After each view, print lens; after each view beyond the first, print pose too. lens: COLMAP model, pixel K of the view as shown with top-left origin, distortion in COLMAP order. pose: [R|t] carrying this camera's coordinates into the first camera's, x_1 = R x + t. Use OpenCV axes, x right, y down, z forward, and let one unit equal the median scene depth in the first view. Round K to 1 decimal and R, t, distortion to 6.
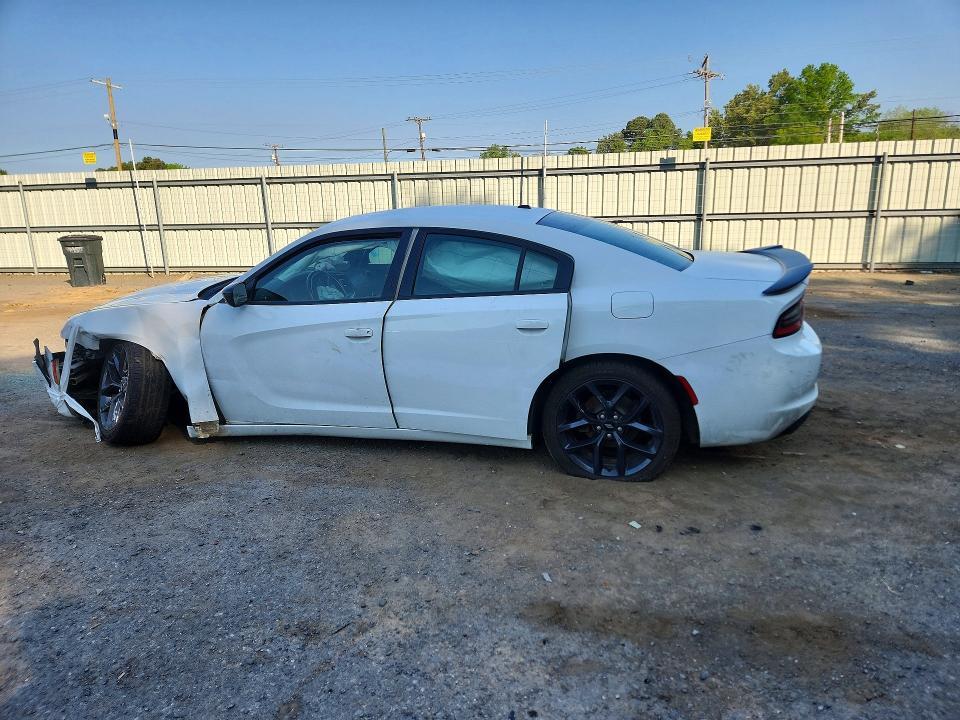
lens RADIAL K [[672.5, 0, 473.1], [0, 672.5, 362.4], [0, 0, 1]] dist [0.097317, -0.094270]
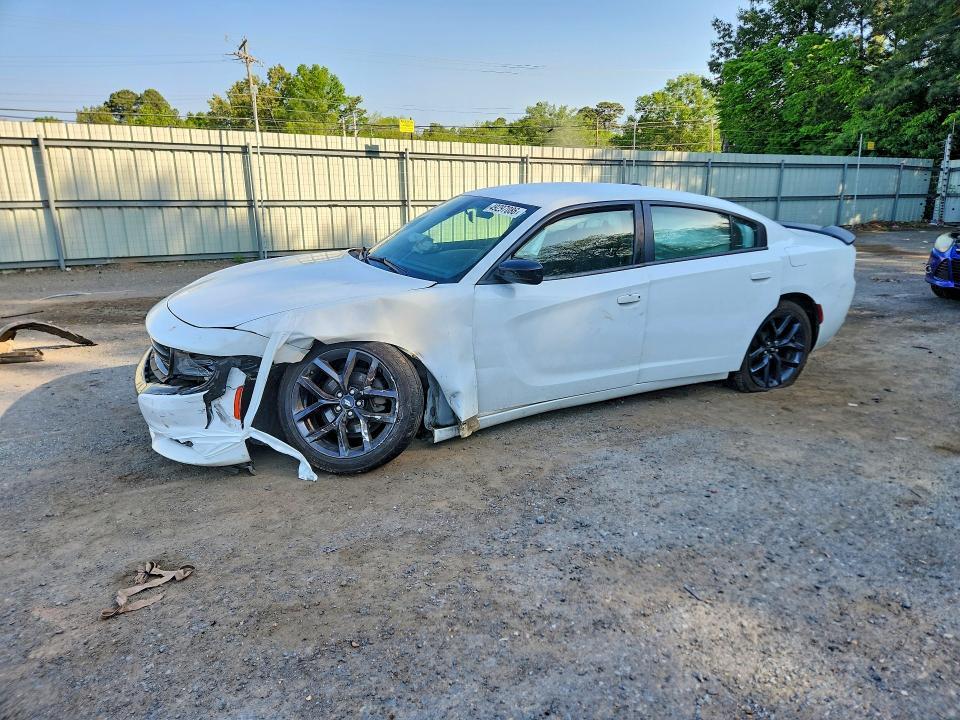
lens RADIAL K [[672.1, 0, 481.3], [0, 672.1, 341.2], [0, 0, 1]] dist [0.053372, -0.048597]
pose [[0.733358, -0.128370, 0.667613, -0.897016], [0.131686, 0.990235, 0.045750, -0.051039], [-0.666967, 0.054364, 0.743101, 0.281329]]
